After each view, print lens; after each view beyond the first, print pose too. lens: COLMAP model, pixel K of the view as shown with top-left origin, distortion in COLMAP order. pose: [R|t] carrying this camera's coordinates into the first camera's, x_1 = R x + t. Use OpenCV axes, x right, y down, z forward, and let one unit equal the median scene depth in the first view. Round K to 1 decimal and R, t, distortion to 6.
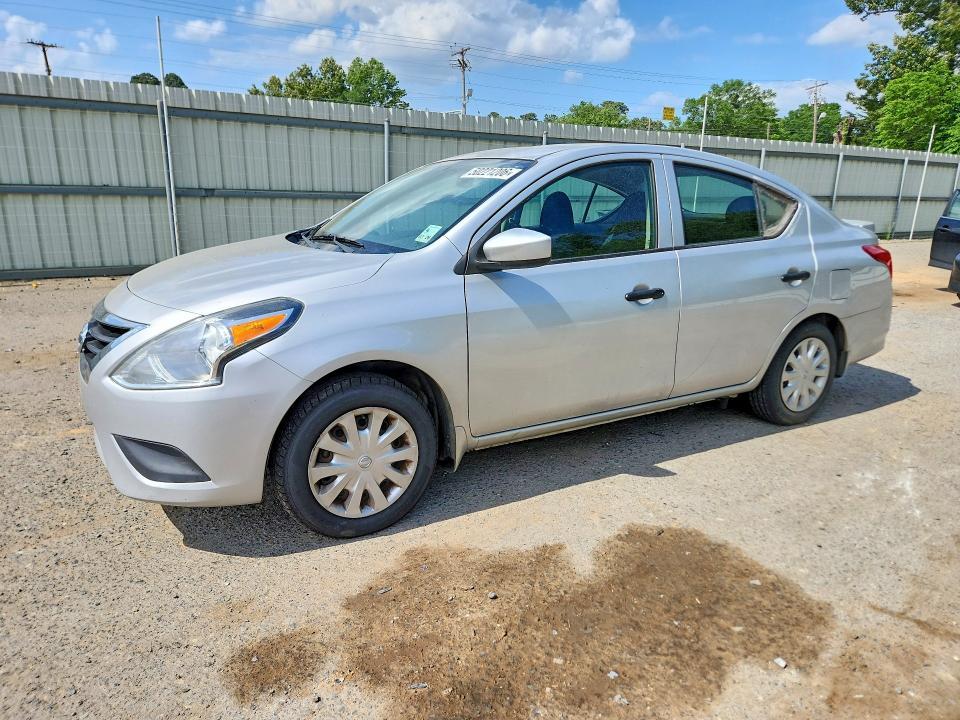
lens RADIAL K [[669.2, 0, 485.1], [0, 669.2, 361.5], [0, 0, 1]] dist [0.022386, -0.017828]
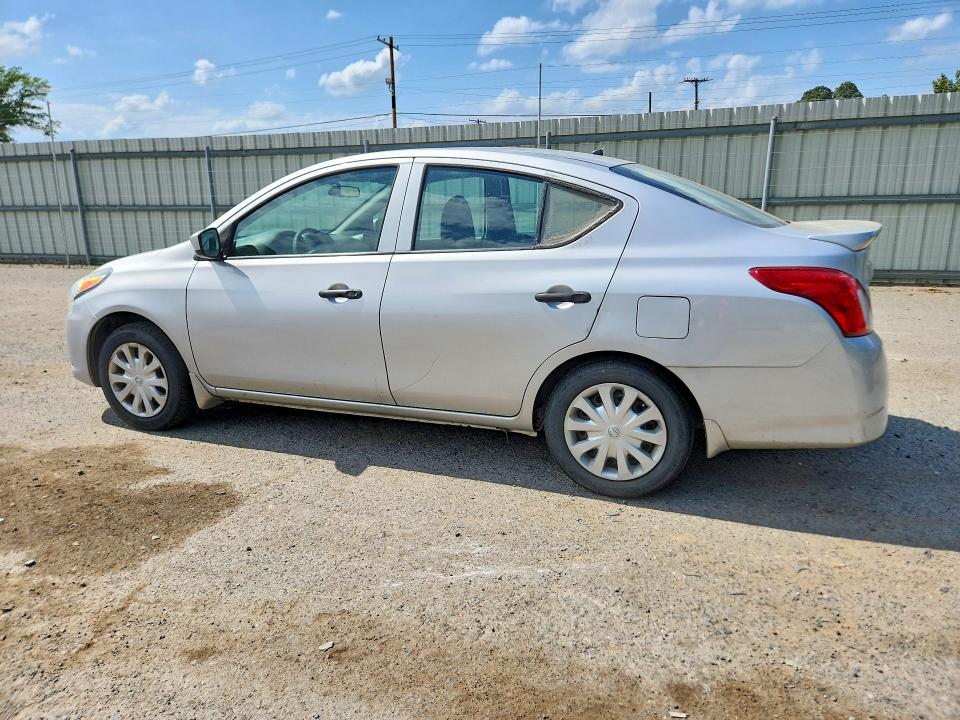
lens RADIAL K [[669.2, 0, 482.5], [0, 669.2, 365.7], [0, 0, 1]] dist [0.022386, -0.017828]
pose [[0.609633, 0.160125, -0.776343, 1.034964], [-0.170467, 0.982953, 0.068878, -0.086667], [0.774137, 0.090351, 0.626537, 0.447444]]
